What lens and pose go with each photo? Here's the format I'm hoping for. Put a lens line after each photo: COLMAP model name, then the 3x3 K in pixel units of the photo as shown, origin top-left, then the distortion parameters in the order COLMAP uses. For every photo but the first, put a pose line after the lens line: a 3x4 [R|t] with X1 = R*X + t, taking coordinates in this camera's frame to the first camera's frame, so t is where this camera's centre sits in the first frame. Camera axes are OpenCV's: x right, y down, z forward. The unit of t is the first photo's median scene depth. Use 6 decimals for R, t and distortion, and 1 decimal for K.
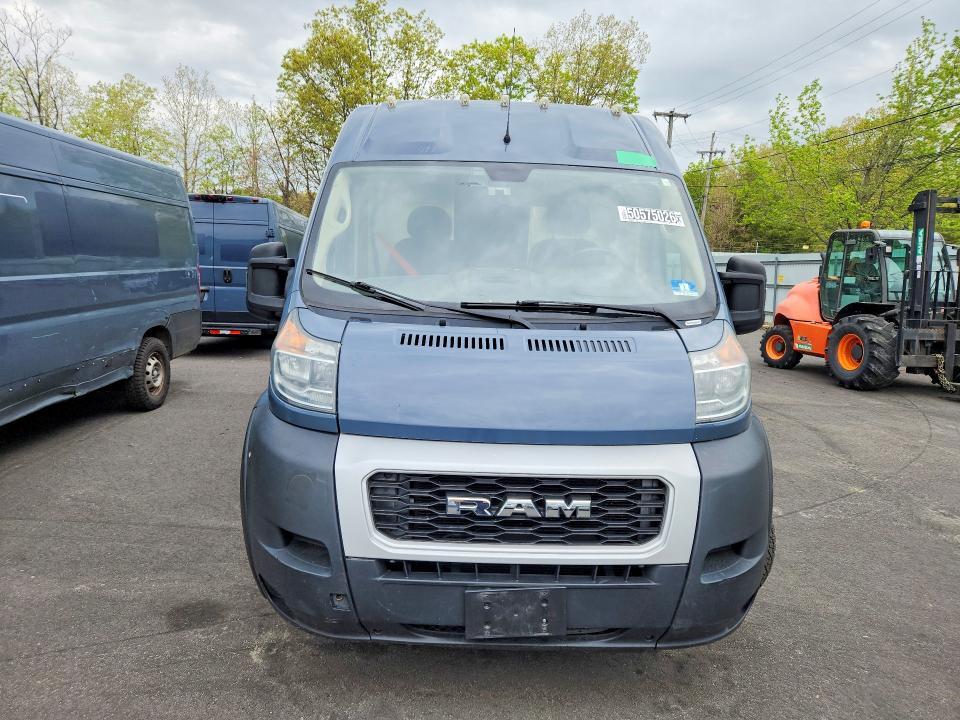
lens RADIAL K [[644.4, 0, 480.0], [0, 644.4, 360.0], [0, 0, 1]] dist [0.035911, -0.003803]
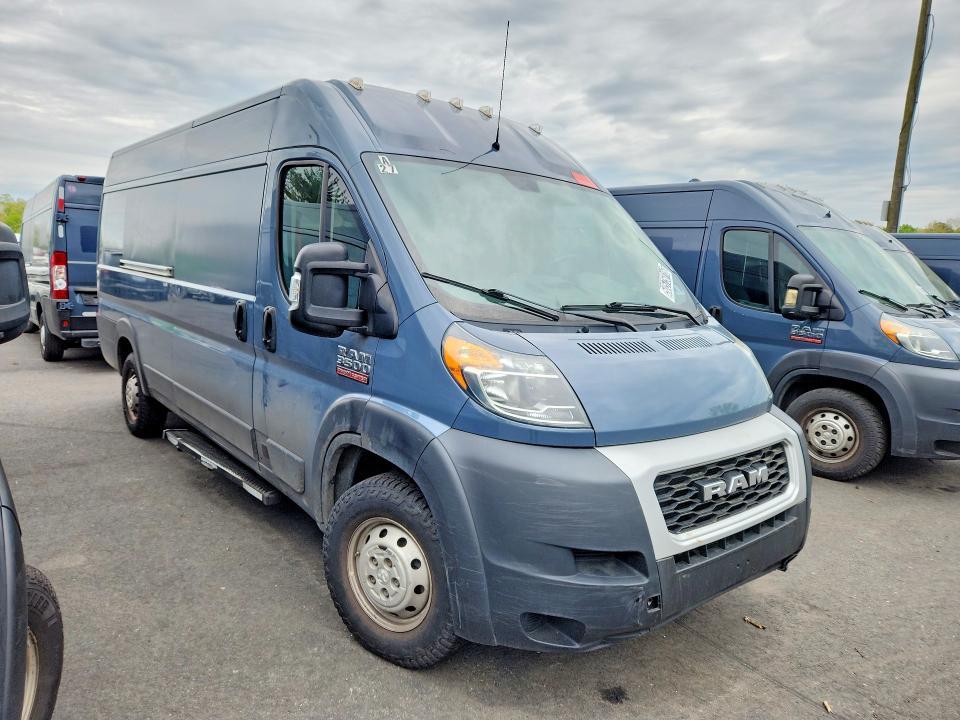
lens RADIAL K [[654.3, 0, 484.6], [0, 654.3, 351.8], [0, 0, 1]] dist [0.026103, -0.002732]
pose [[0.782547, -0.073755, 0.618207, -0.800036], [0.068548, 0.997128, 0.032191, -0.064582], [-0.618806, 0.017186, 0.785356, 0.252418]]
